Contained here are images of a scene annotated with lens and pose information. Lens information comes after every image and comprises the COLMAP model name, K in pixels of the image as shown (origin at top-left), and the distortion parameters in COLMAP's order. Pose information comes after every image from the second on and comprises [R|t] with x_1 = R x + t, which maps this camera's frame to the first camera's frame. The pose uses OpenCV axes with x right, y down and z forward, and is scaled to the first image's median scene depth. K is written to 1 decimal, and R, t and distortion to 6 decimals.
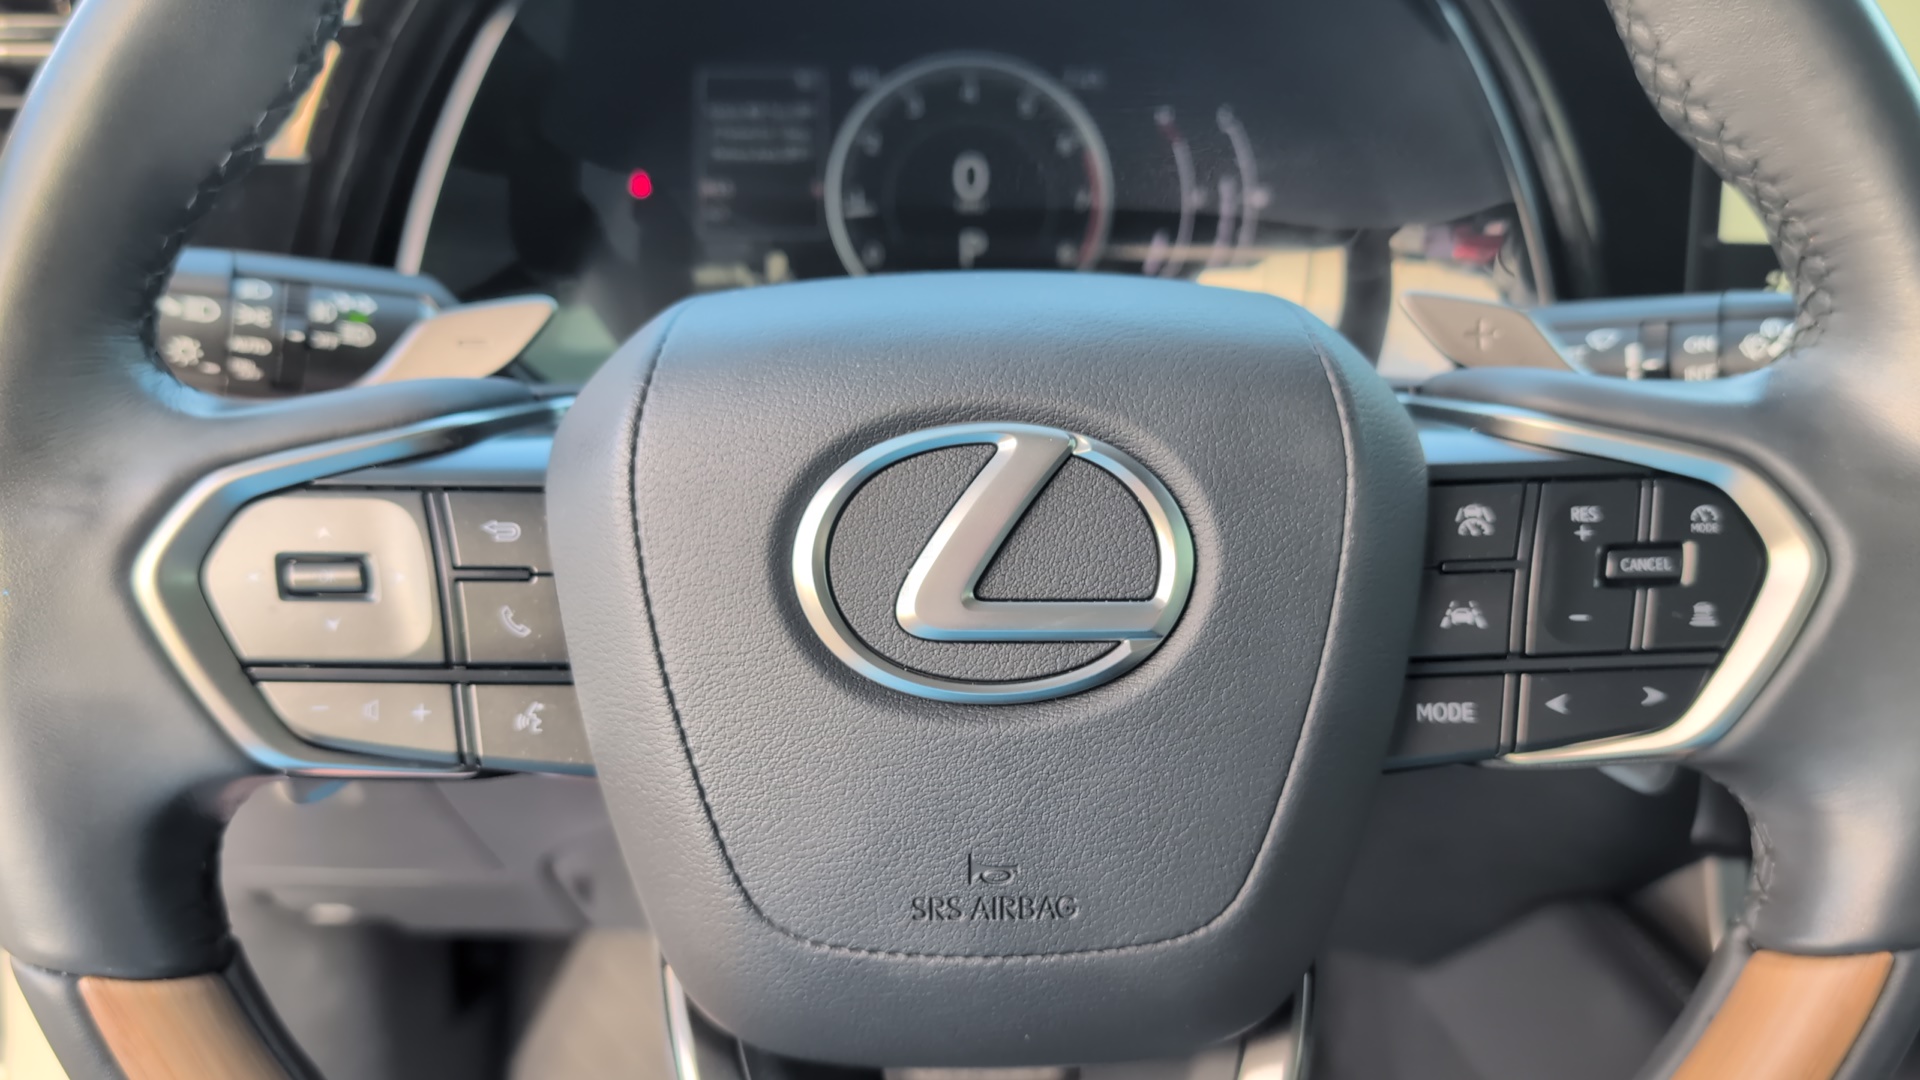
lens RADIAL K [[1625.2, 0, 960.0], [0, 1625.2, 540.0], [0, 0, 1]] dist [0.037269, -0.056325]
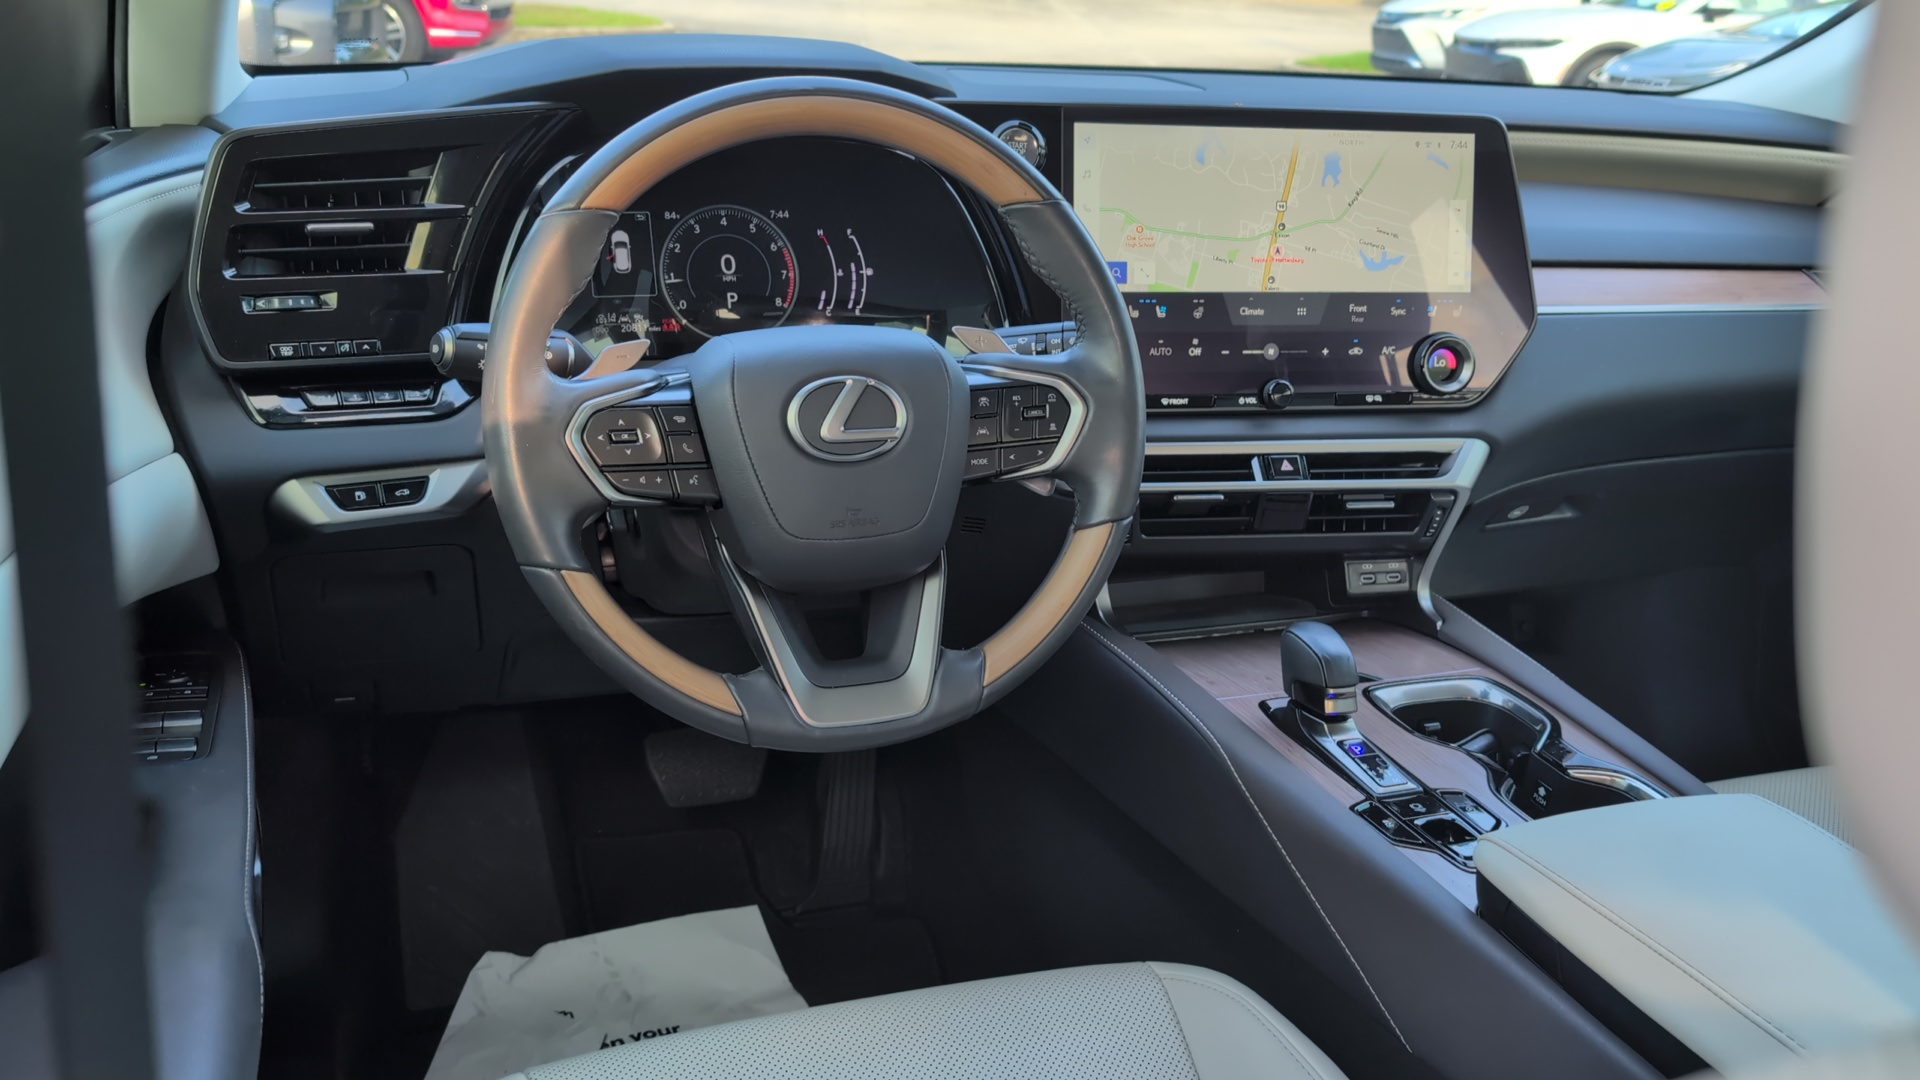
lens RADIAL K [[1625.2, 0, 960.0], [0, 1625.2, 540.0], [0, 0, 1]] dist [0.037269, -0.056325]
pose [[0.952035, -0.070823, 0.297681, -0.550173], [0.068110, 0.997487, 0.019490, 0.152829], [-0.298314, 0.001720, 0.954466, -1.596368]]
